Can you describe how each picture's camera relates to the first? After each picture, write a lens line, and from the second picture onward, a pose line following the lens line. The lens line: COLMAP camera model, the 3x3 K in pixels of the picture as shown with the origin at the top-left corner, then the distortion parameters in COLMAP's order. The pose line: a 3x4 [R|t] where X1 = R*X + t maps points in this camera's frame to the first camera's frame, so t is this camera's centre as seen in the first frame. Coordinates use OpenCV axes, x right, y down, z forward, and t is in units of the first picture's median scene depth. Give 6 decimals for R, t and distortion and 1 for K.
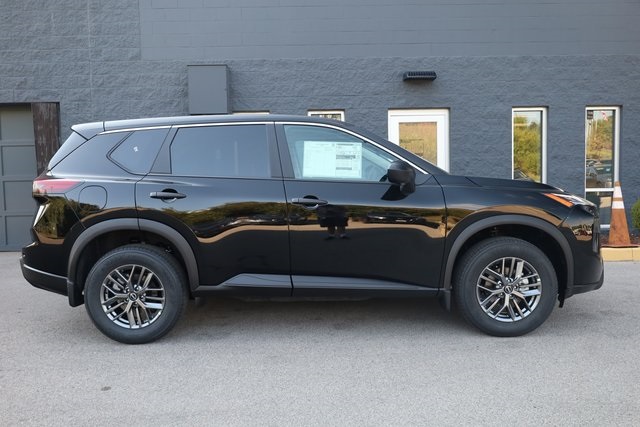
lens RADIAL K [[496.1, 0, 320.0], [0, 496.1, 213.5], [0, 0, 1]] dist [-0.008708, -0.002966]
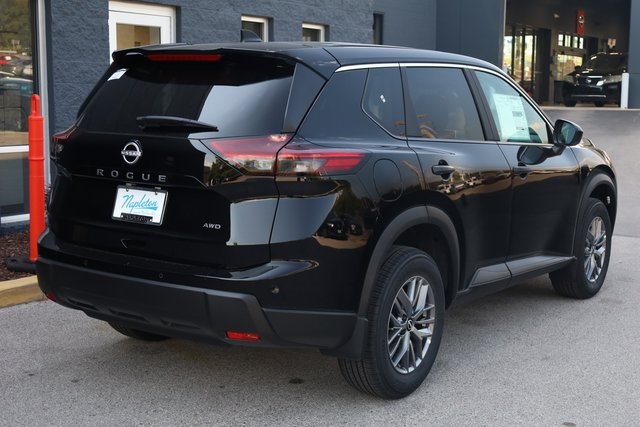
lens RADIAL K [[923.5, 0, 320.0], [0, 923.5, 213.5], [0, 0, 1]] dist [0.023687, 0.043496]
pose [[0.567947, -0.082142, 0.818956, -1.393112], [0.033988, 0.996499, 0.076379, -0.075632], [-0.822363, -0.015545, 0.568751, 0.384952]]
